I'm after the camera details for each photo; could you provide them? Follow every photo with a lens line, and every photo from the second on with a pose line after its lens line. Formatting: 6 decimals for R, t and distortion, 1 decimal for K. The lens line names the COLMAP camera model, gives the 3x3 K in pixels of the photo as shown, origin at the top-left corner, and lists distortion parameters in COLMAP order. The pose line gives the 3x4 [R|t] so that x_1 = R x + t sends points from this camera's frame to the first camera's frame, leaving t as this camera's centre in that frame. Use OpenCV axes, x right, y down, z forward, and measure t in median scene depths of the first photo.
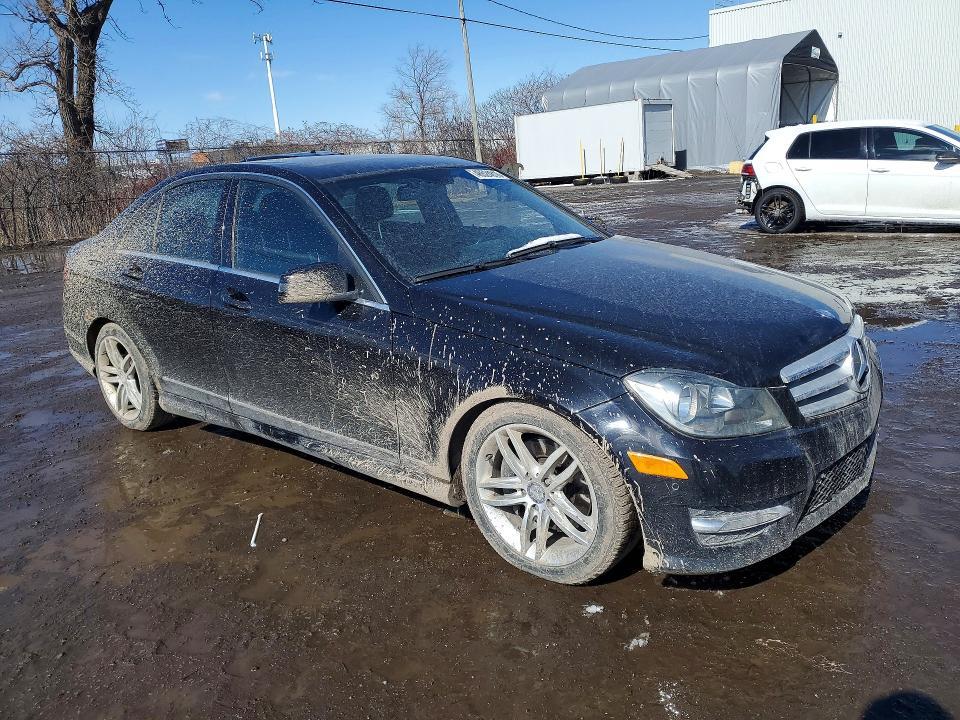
lens RADIAL K [[765.6, 0, 480.0], [0, 765.6, 360.0], [0, 0, 1]] dist [0.005767, 0.009423]
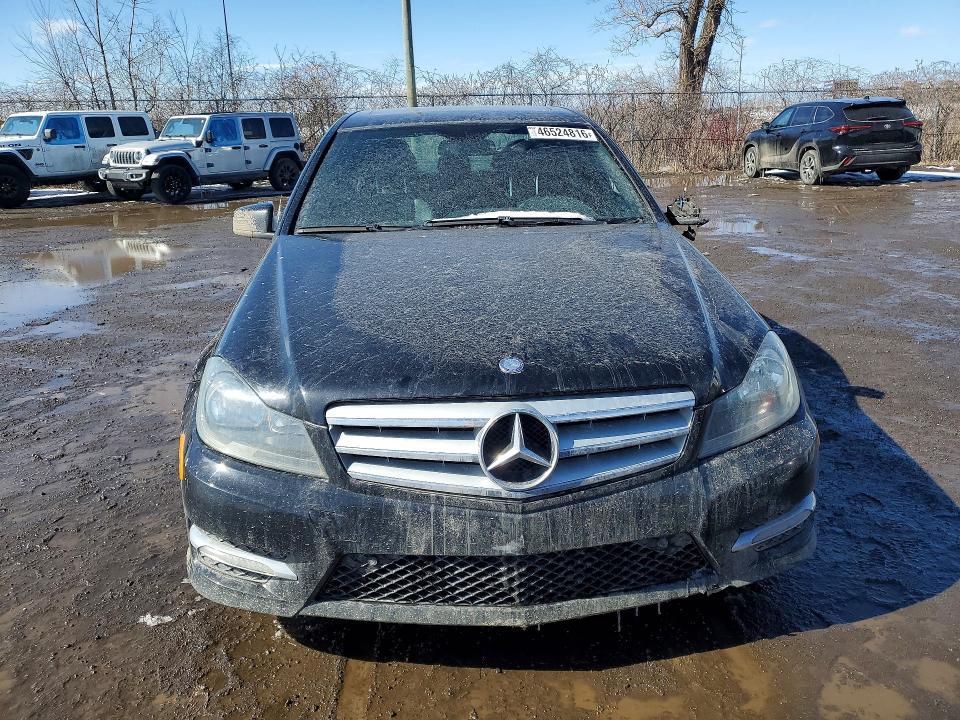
lens RADIAL K [[765.6, 0, 480.0], [0, 765.6, 360.0], [0, 0, 1]] dist [0.005767, 0.009423]
pose [[0.669032, 0.260264, -0.696174, 0.126982], [-0.210978, 0.964656, 0.157883, -0.023148], [0.712660, 0.041249, 0.700296, 0.069823]]
